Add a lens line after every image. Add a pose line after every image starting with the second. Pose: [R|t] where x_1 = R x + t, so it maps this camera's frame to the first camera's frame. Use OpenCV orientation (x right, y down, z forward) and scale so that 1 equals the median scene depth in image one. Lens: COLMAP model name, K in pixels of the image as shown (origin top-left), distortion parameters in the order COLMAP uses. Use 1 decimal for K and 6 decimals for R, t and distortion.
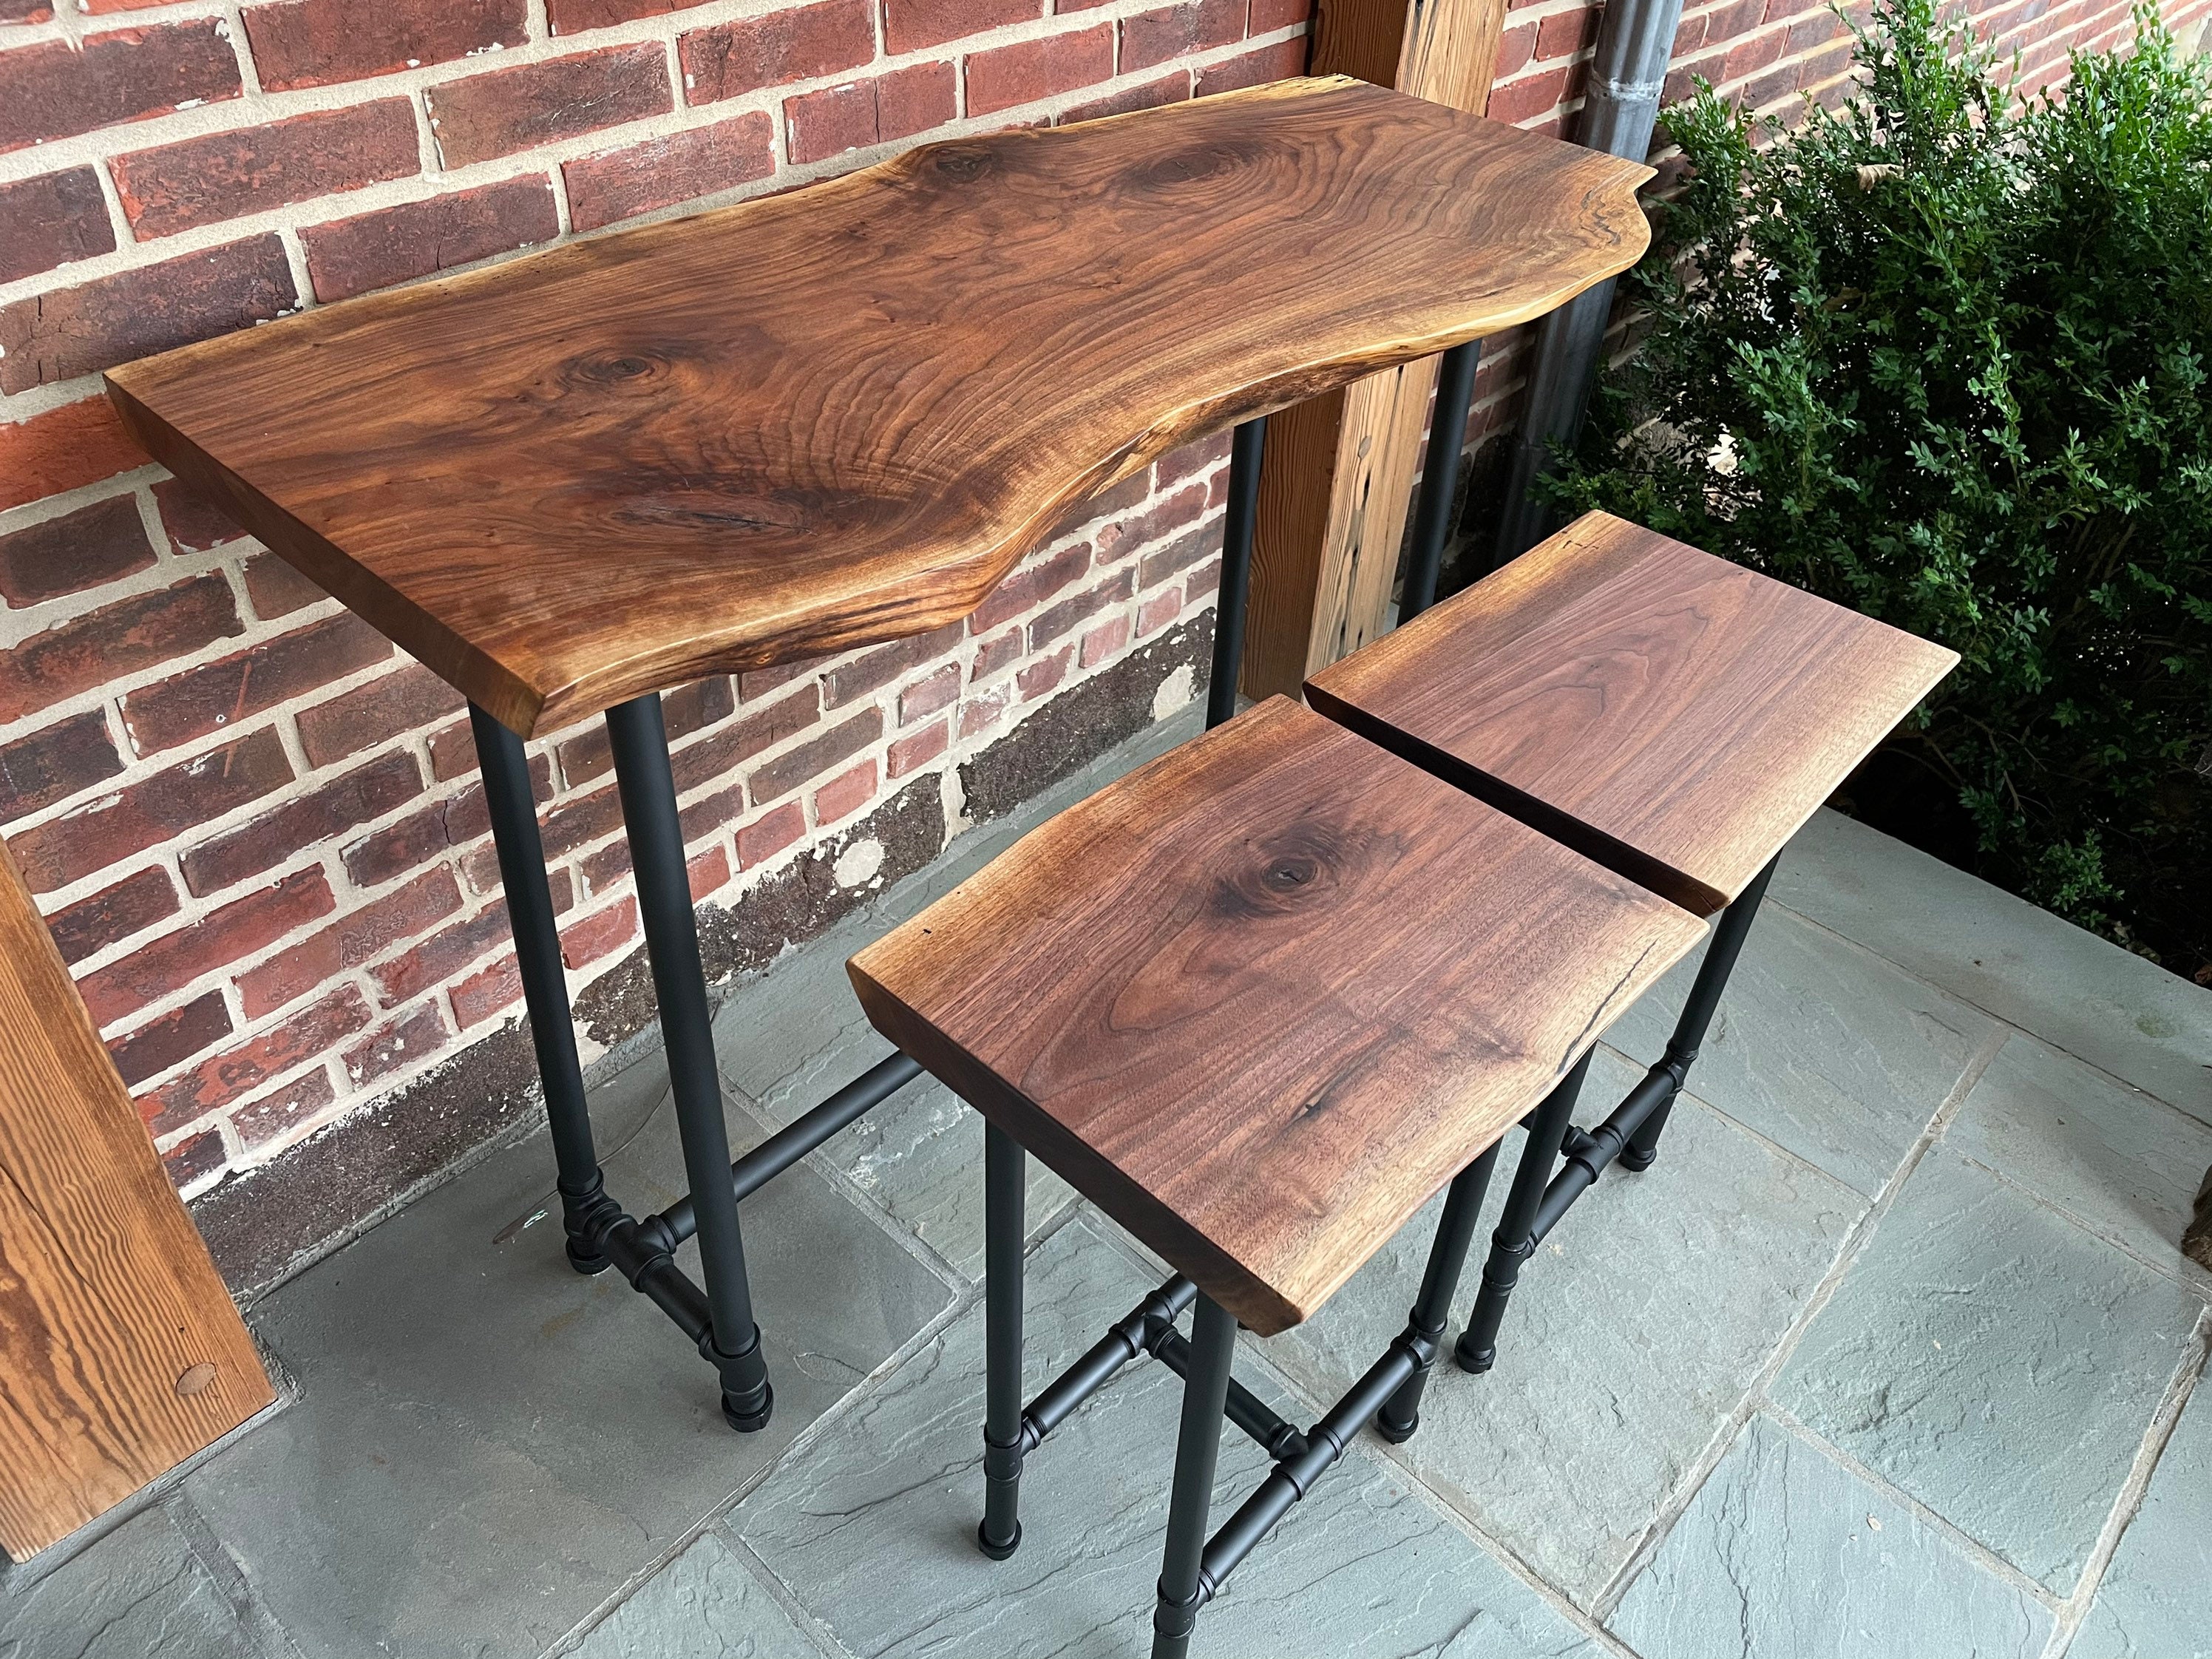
lens RADIAL K [[1668.6, 0, 1106.0], [0, 1668.6, 829.5], [0, 0, 1]] dist [0.090186, -0.107989]
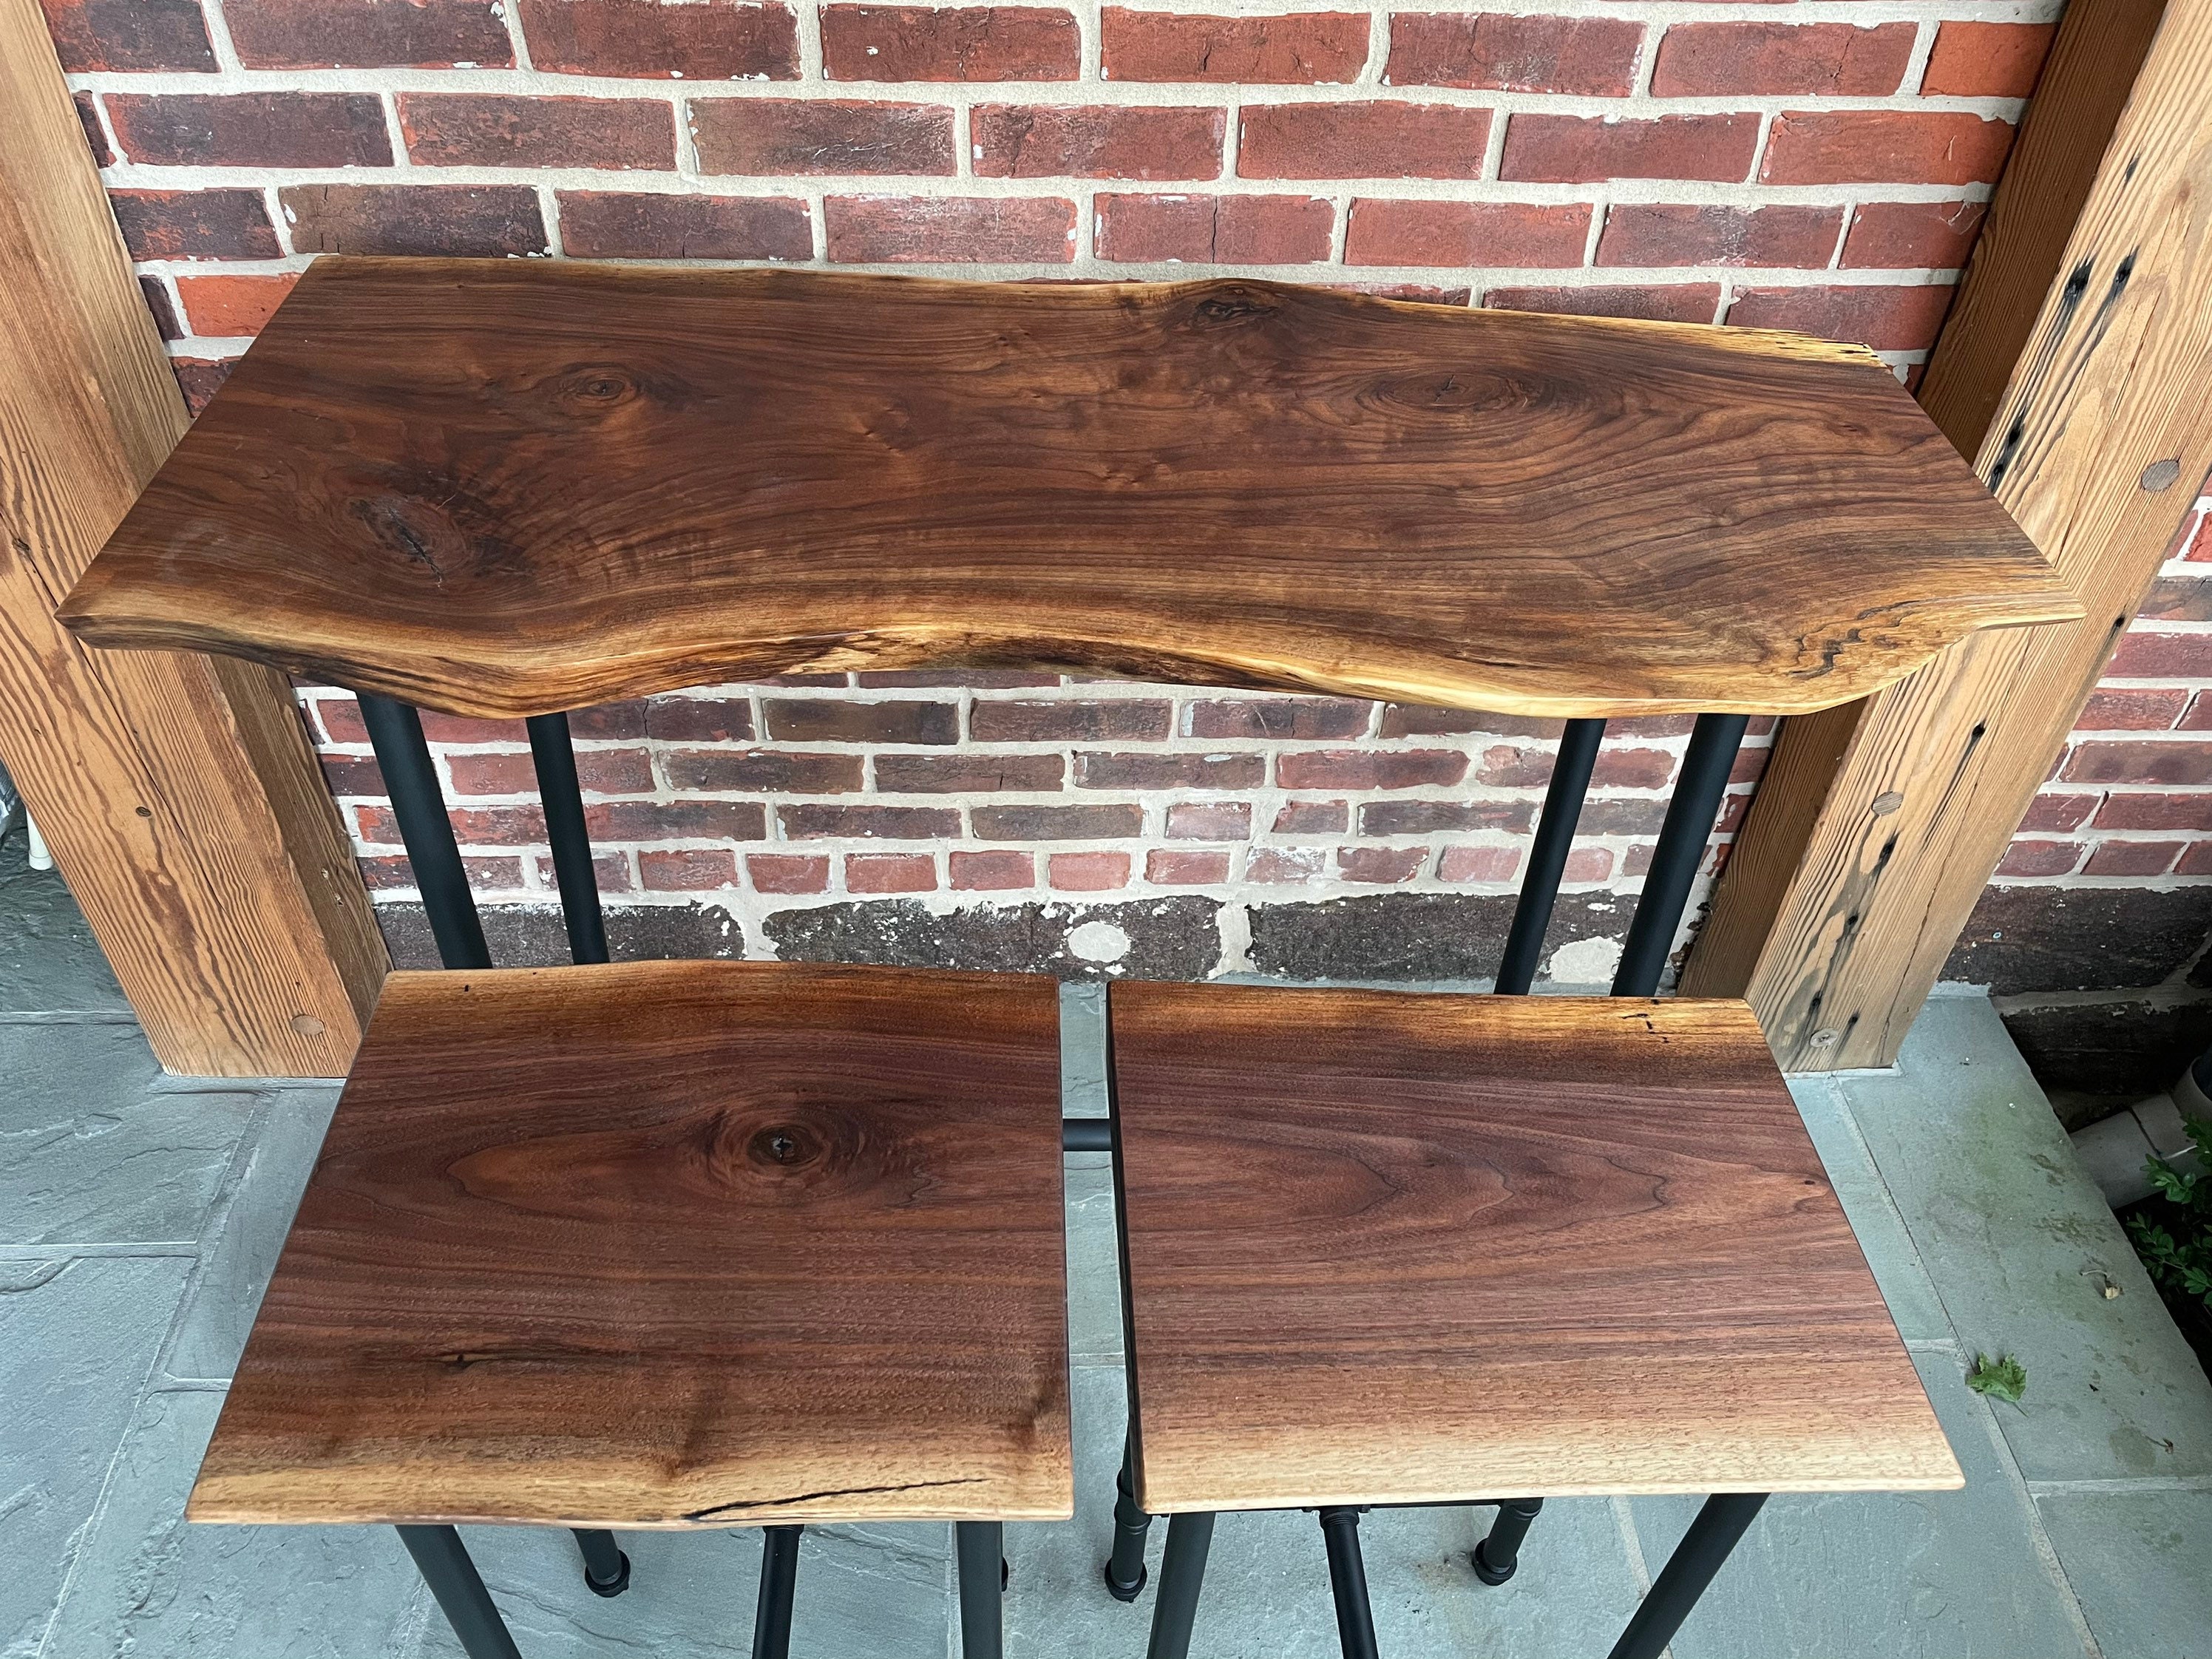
lens RADIAL K [[1668.6, 0, 1106.0], [0, 1668.6, 829.5], [0, 0, 1]] dist [0.090186, -0.107989]
pose [[0.707278, 0.455633, -0.540514, 0.521895], [-0.454846, 0.878611, 0.145458, -0.269230], [0.541177, 0.142971, 0.828665, 0.275386]]
